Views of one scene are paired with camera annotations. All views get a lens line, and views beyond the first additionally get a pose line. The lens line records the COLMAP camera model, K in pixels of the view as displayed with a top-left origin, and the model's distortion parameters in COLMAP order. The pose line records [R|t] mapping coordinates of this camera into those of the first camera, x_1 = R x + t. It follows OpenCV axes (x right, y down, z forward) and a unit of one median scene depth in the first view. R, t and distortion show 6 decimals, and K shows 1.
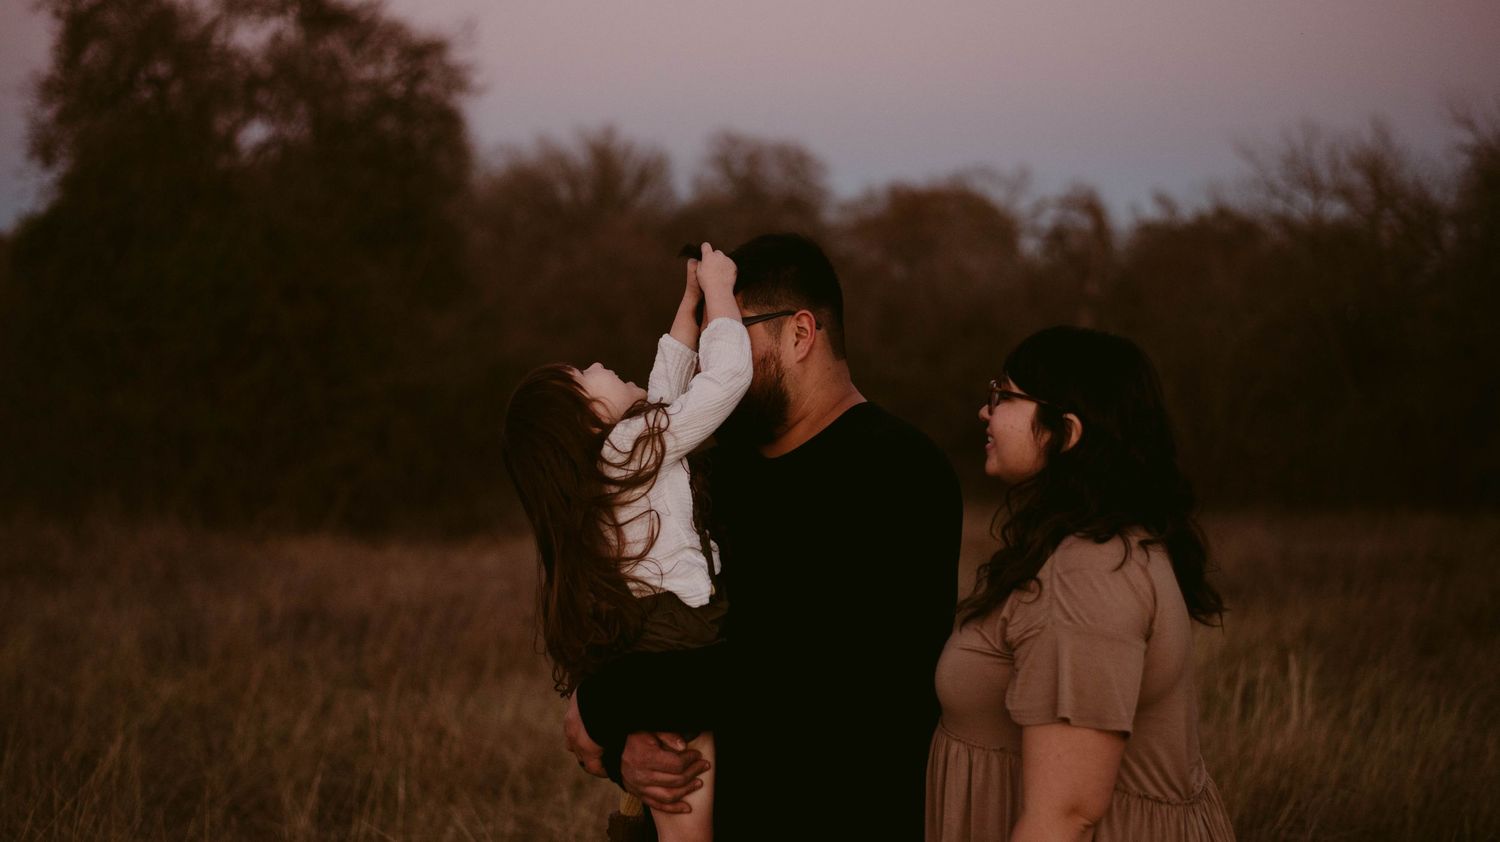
lens RADIAL K [[2296.2, 0, 749.5], [0, 2296.2, 448.1], [0, 0, 1]] dist [-0.085419, -0.075399]
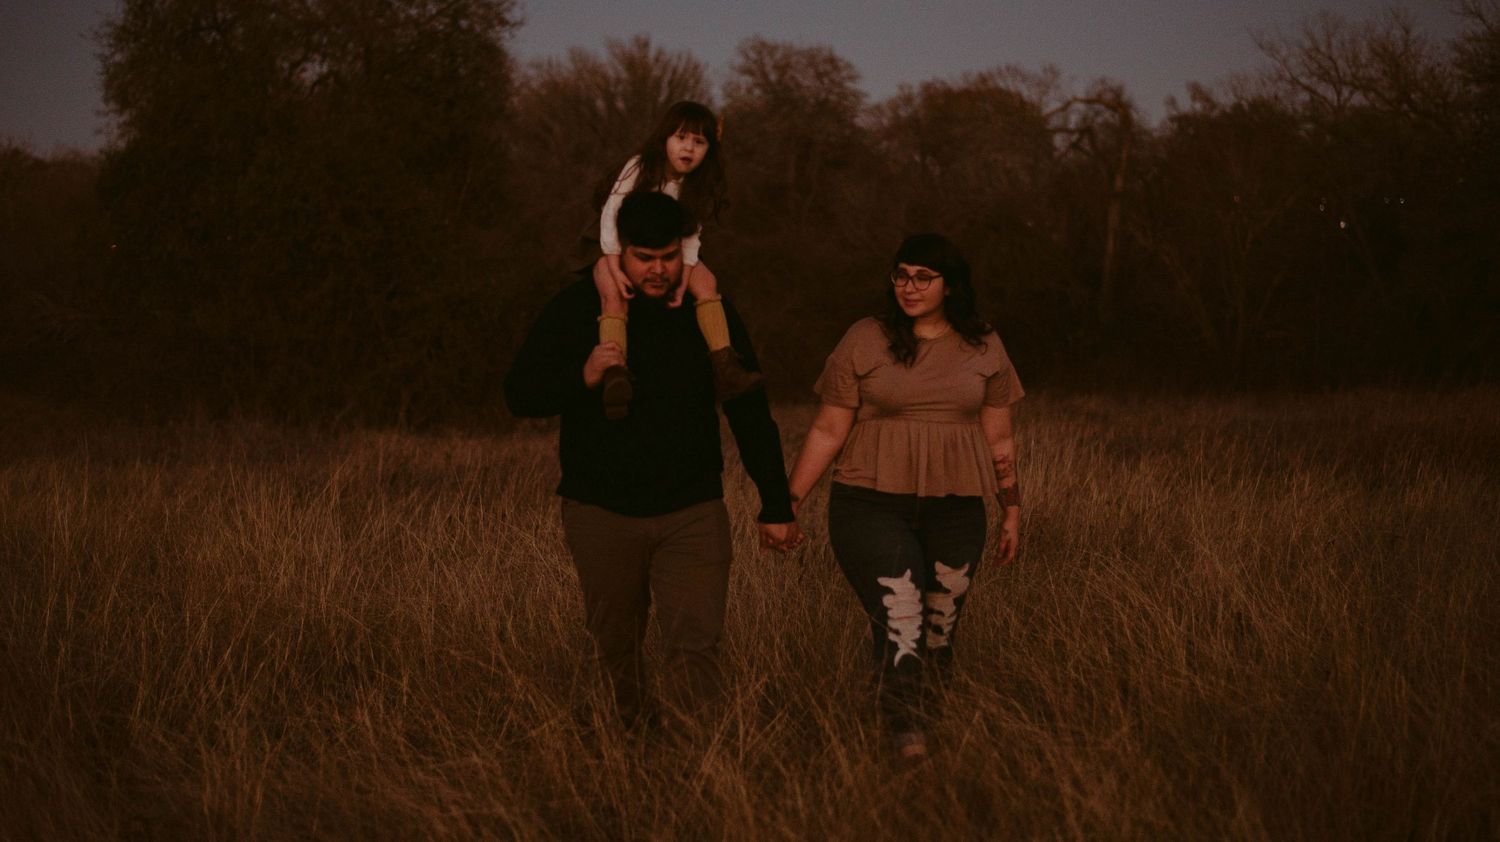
lens RADIAL K [[2517.0, 0, 788.6], [0, 2517.0, 514.8], [0, 0, 1]] dist [-0.090191, 0.025673]
pose [[0.999596, -0.025124, -0.013267, 0.022236], [0.025901, 0.997736, 0.062067, 0.006489], [0.011677, -0.062385, 0.997984, -0.207812]]
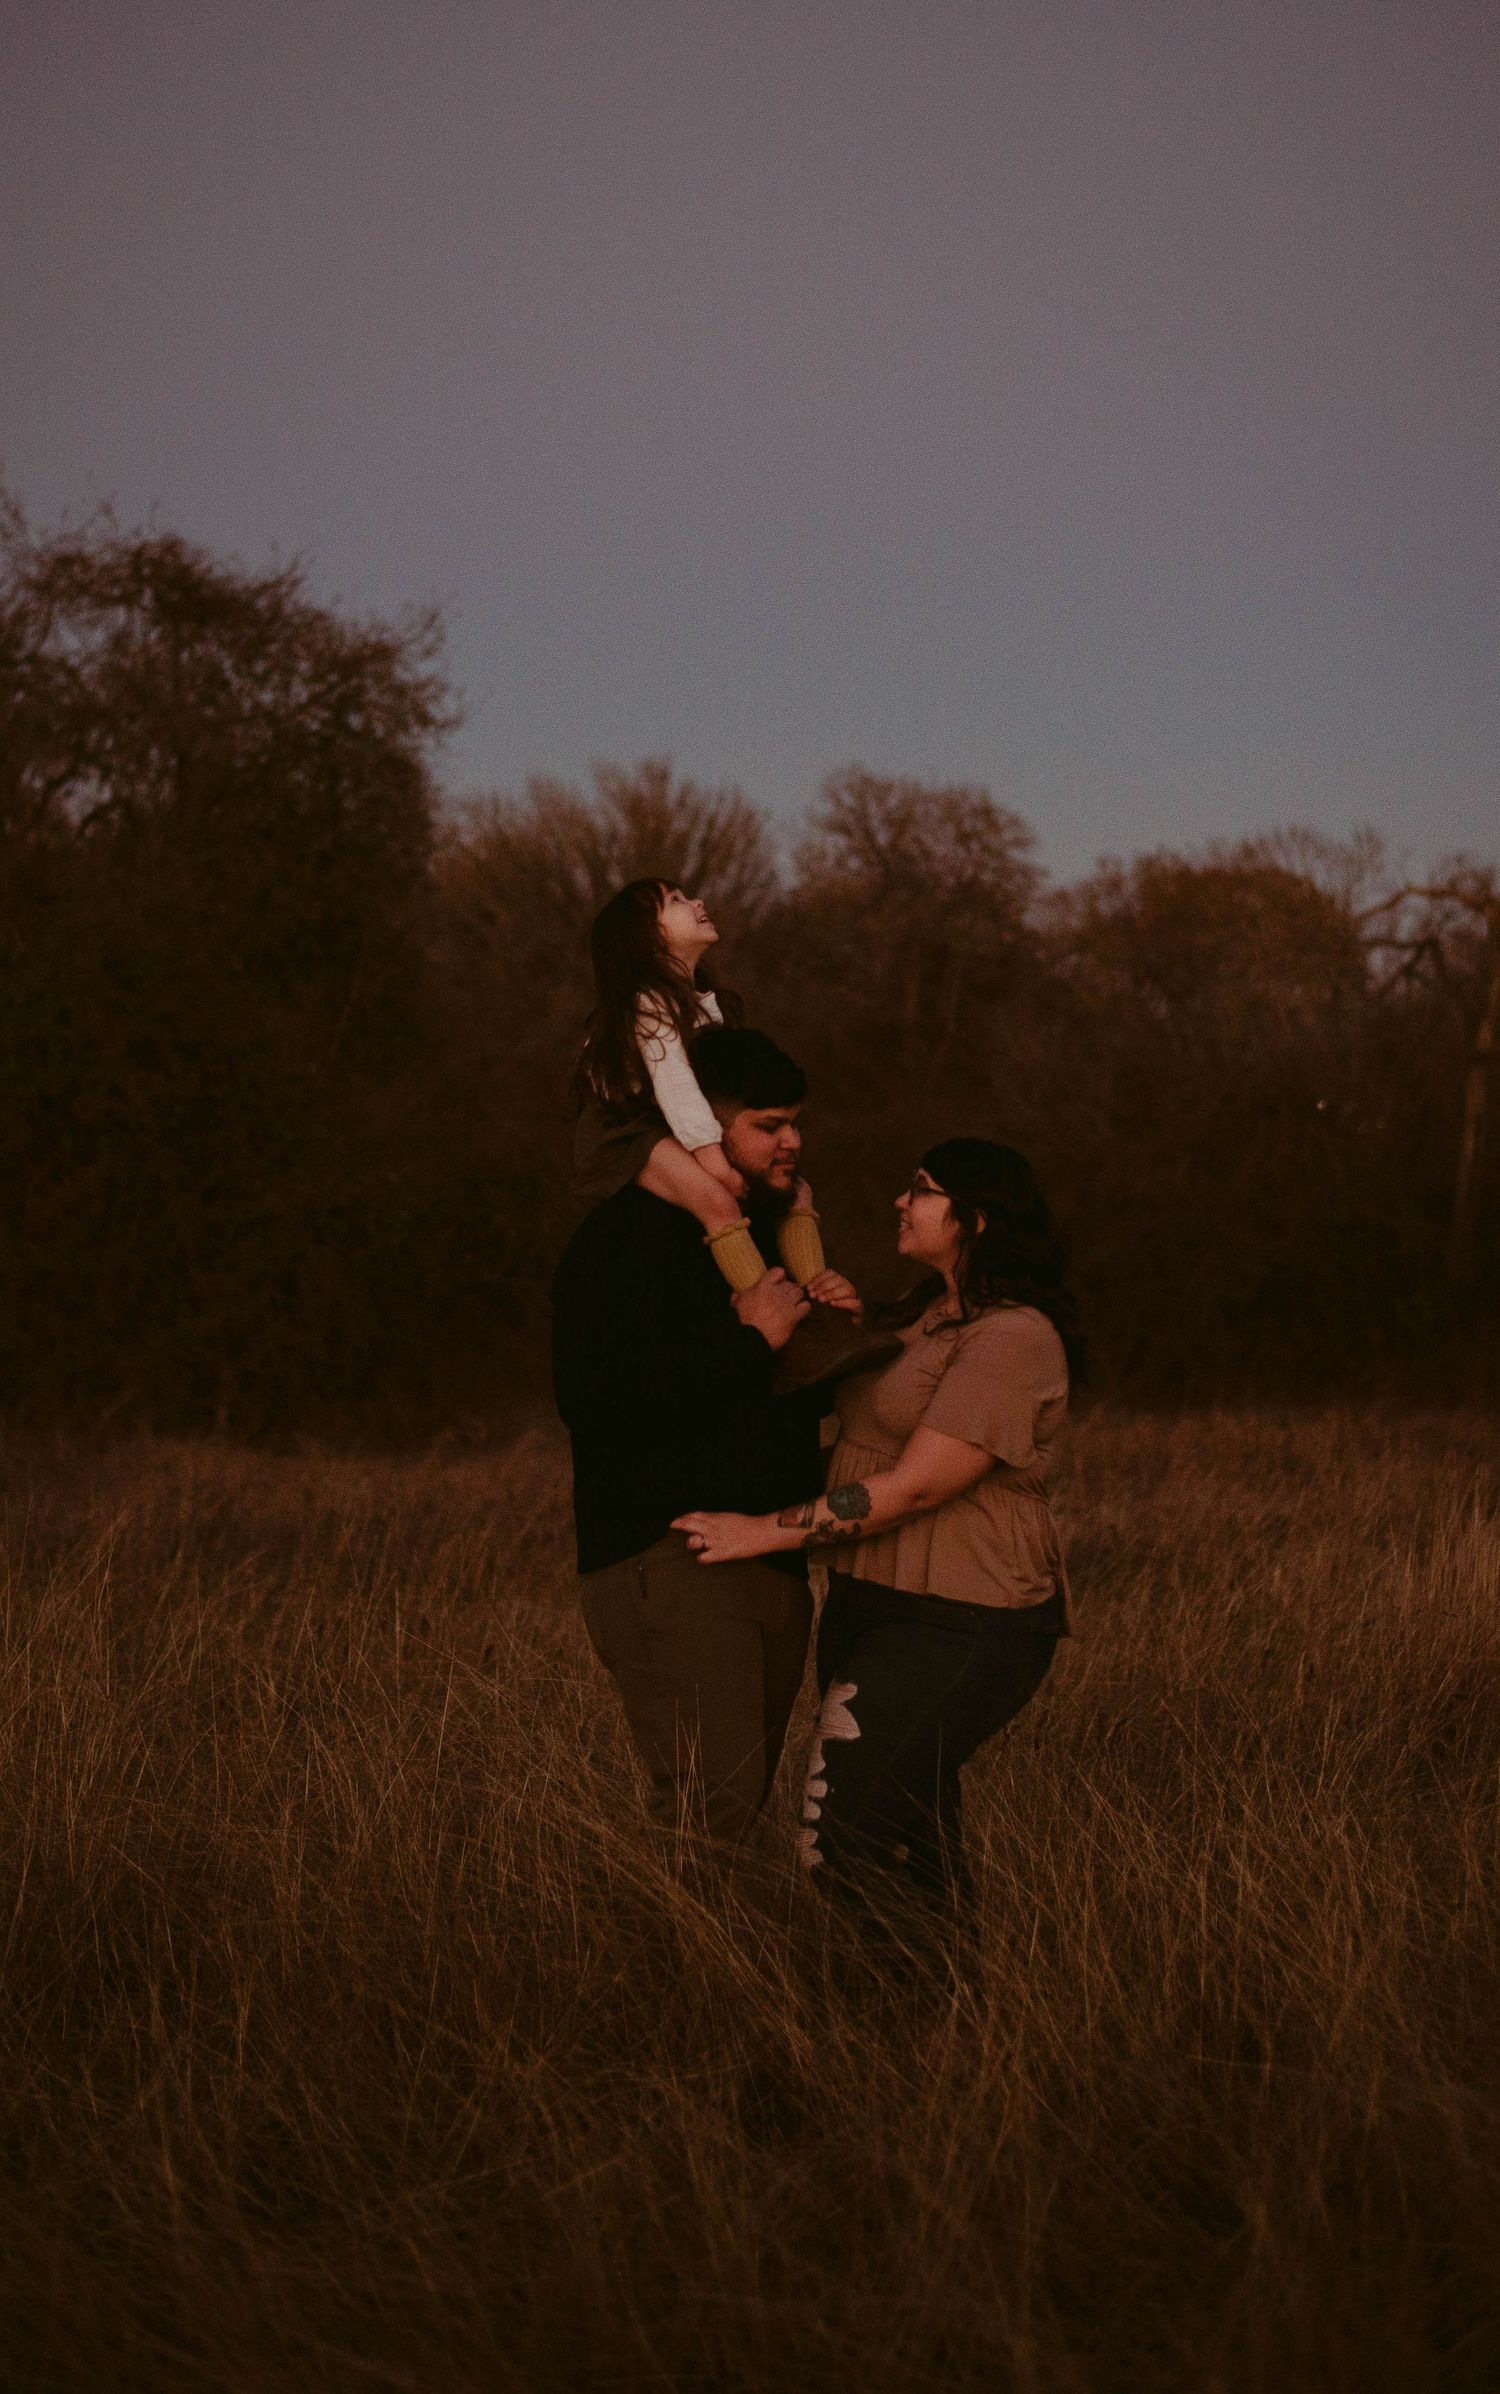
lens RADIAL K [[4279.1, 0, 750.0], [0, 4279.1, 1197.0], [0, 0, 1]] dist [-0.106370, 0.011917]
pose [[0.999237, 0.001092, -0.039043, 0.008797], [-0.002283, 0.999533, -0.030462, 0.005962], [0.038992, 0.030528, 0.998773, -0.143514]]
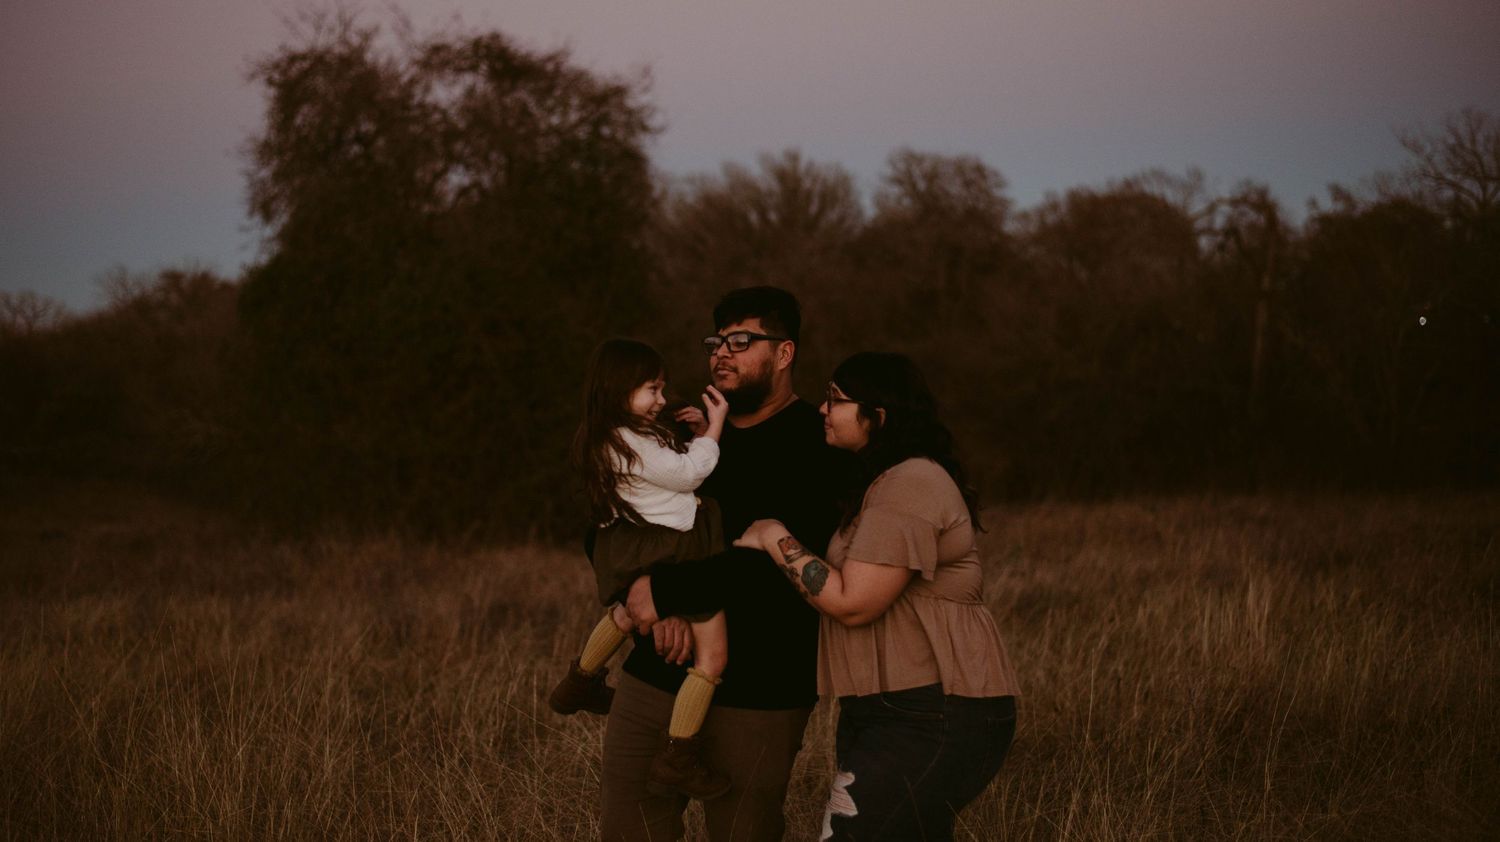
lens RADIAL K [[2296.2, 0, 749.5], [0, 2296.2, 448.1], [0, 0, 1]] dist [-0.085419, -0.075399]
pose [[0.994559, -0.041179, -0.095691, 0.022496], [0.040750, 0.999149, -0.006436, 0.002155], [0.095874, 0.002501, 0.995390, -0.072928]]
